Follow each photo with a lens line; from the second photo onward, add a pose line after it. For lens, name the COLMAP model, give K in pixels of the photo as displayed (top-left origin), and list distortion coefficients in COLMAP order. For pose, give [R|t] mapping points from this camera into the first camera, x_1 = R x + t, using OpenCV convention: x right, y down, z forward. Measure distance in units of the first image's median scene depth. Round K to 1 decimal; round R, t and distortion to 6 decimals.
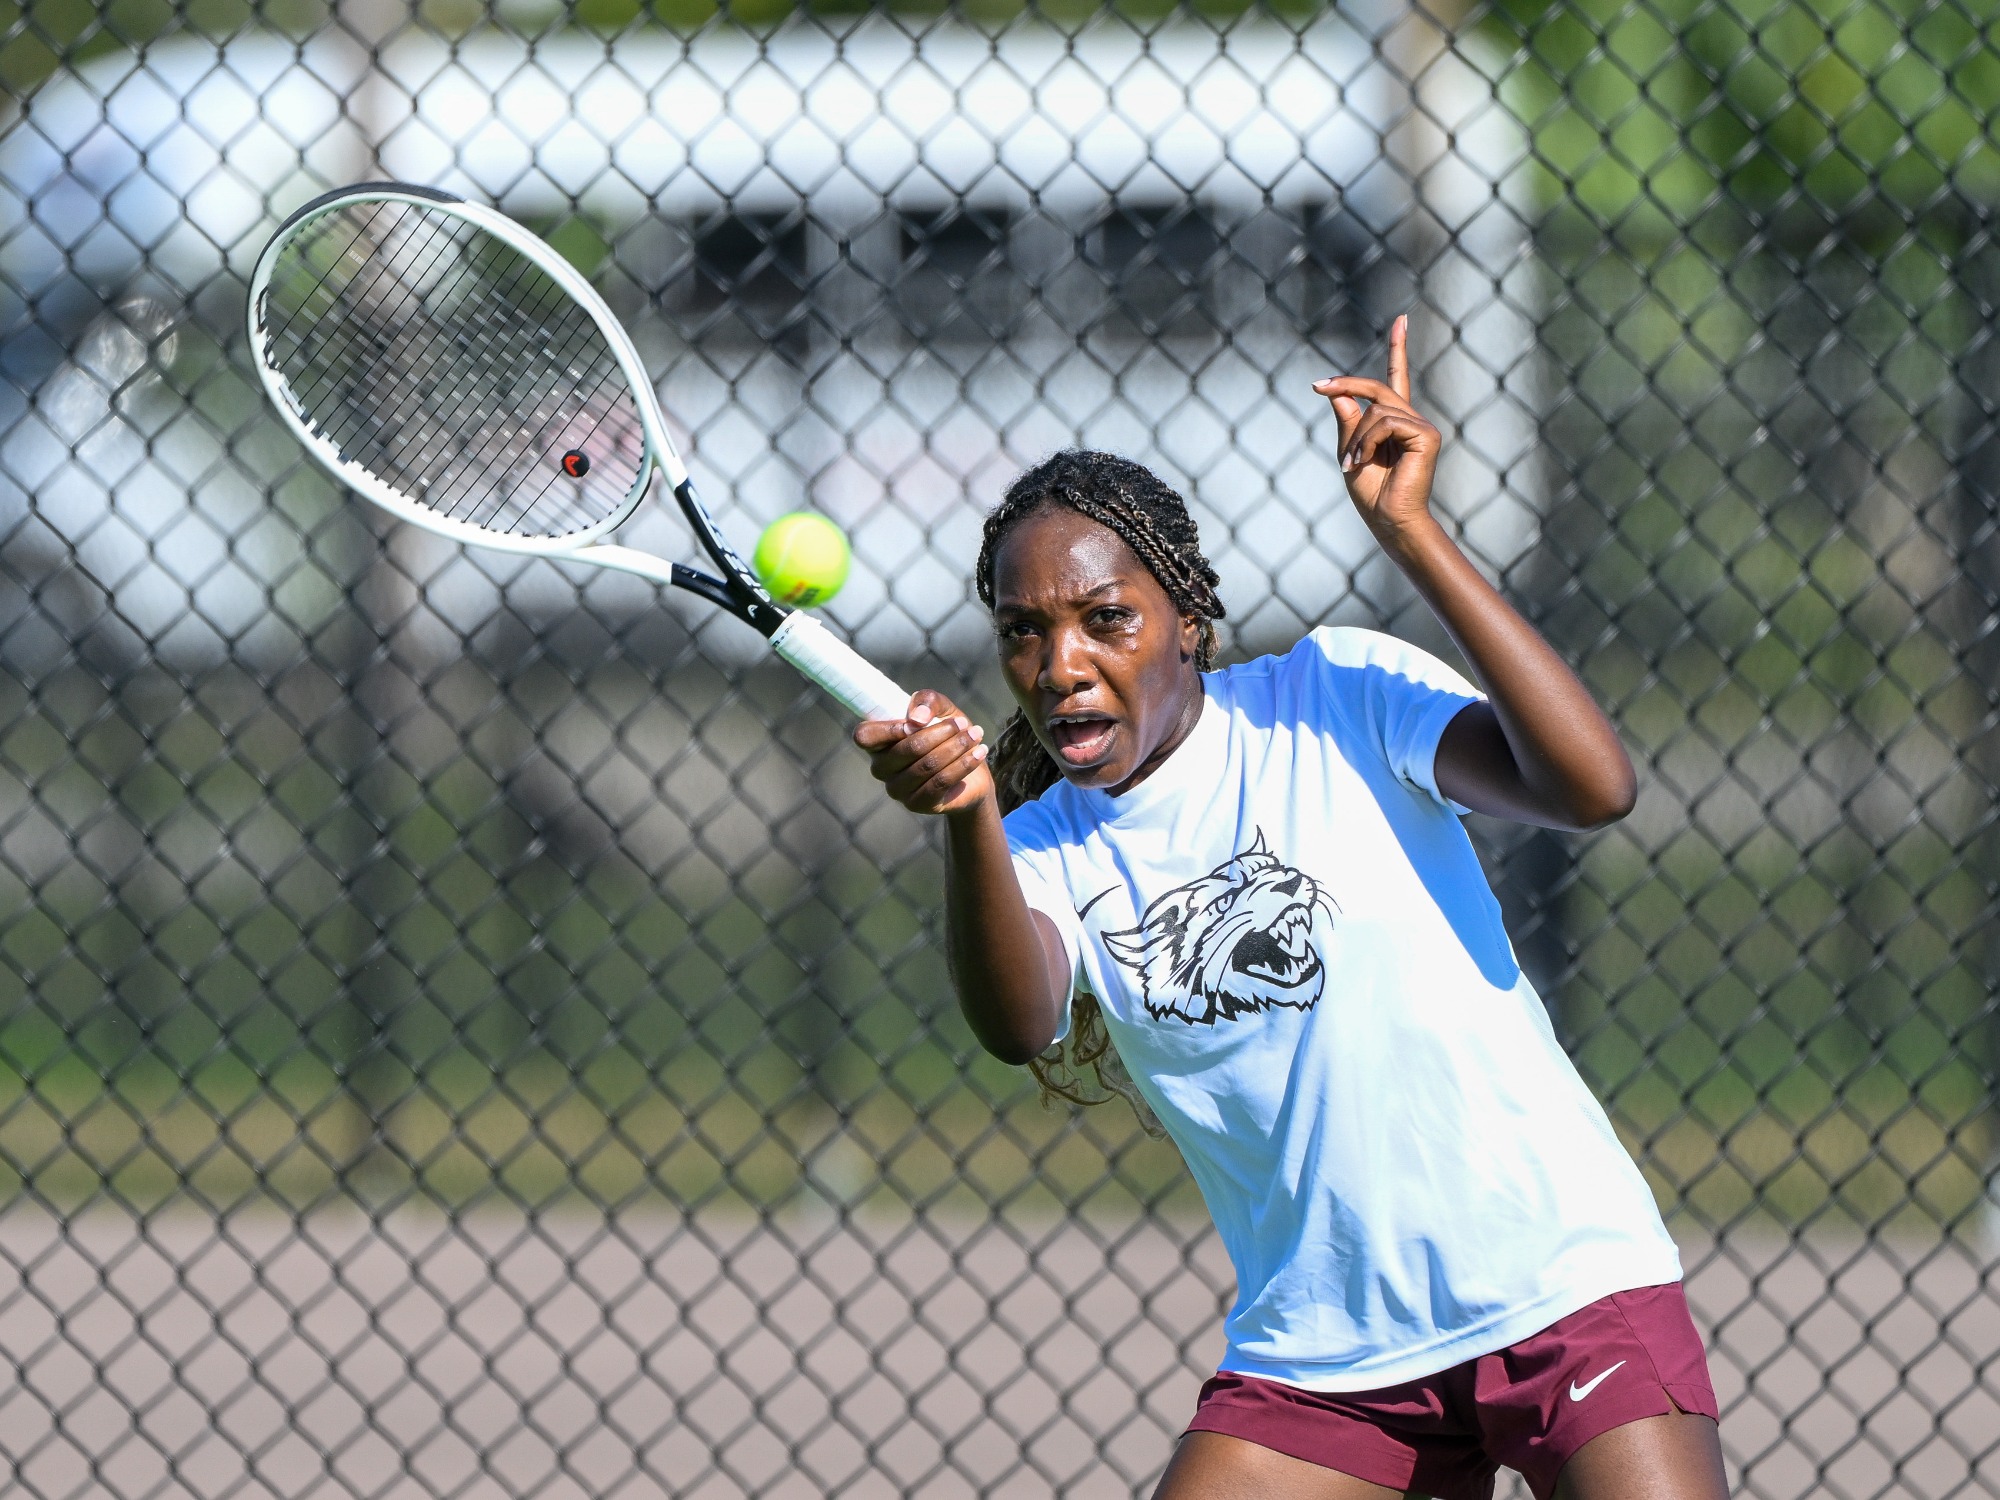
lens RADIAL K [[871.4, 0, 1000.0], [0, 871.4, 750.0], [0, 0, 1]] dist [-0.005954, -0.000190]
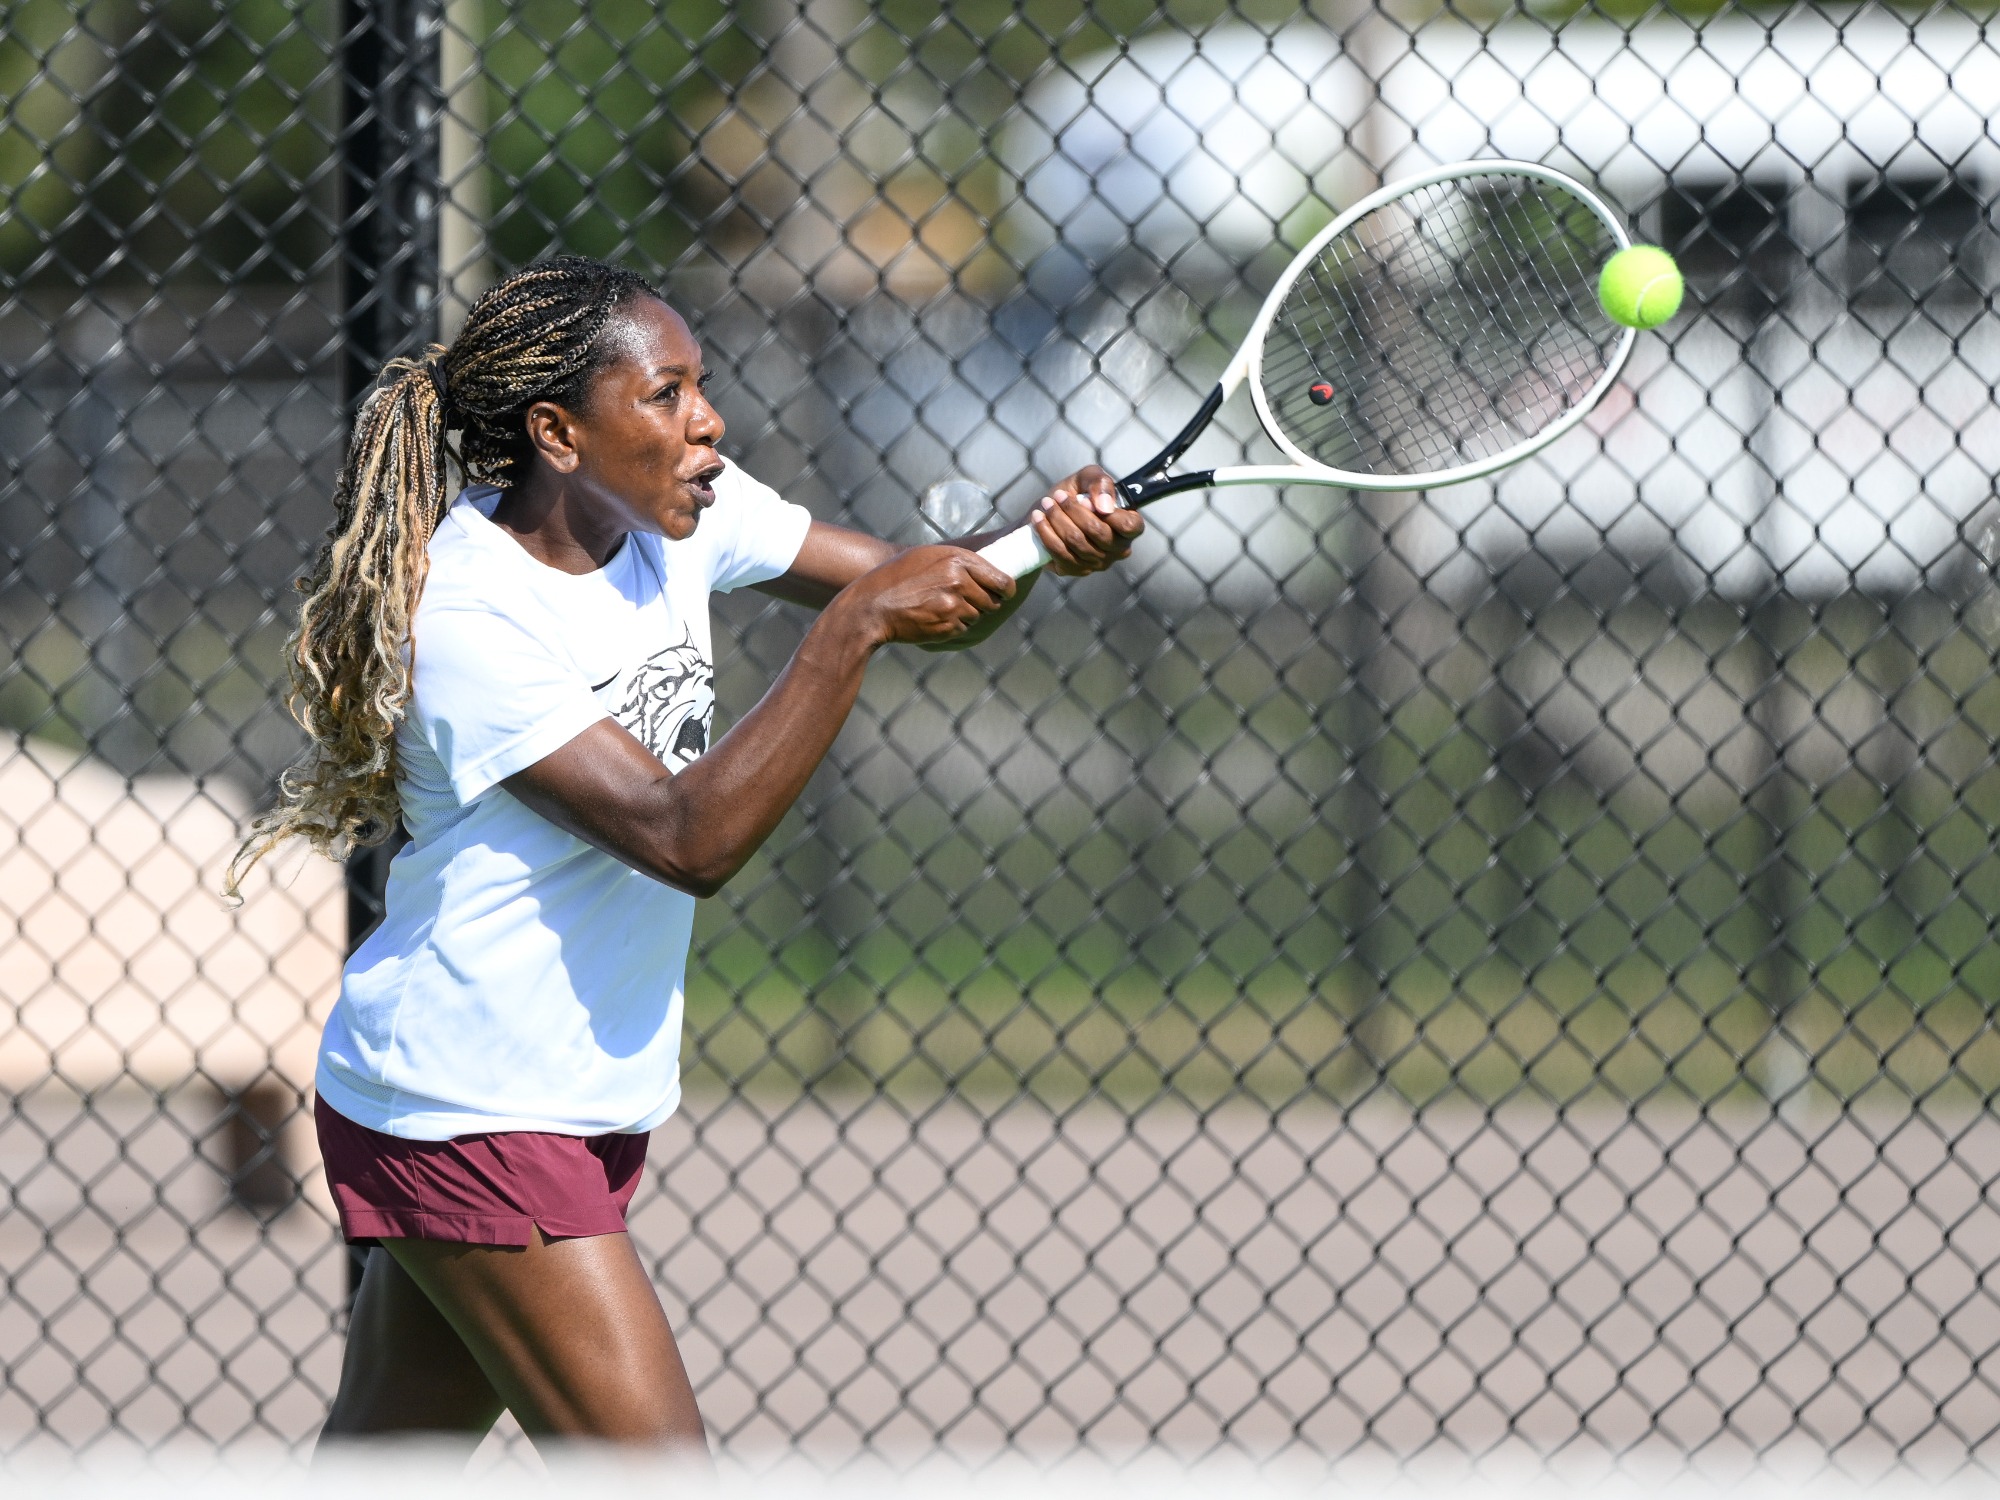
lens RADIAL K [[803.6, 0, 999.9], [0, 803.6, 701.4], [0, 0, 1]] dist [-0.006424, -0.000360]
pose [[0.999850, -0.006762, -0.015967, -1.133047], [0.006755, 0.999977, -0.000454, 0.019345], [0.015970, 0.000346, 0.999872, -0.009624]]
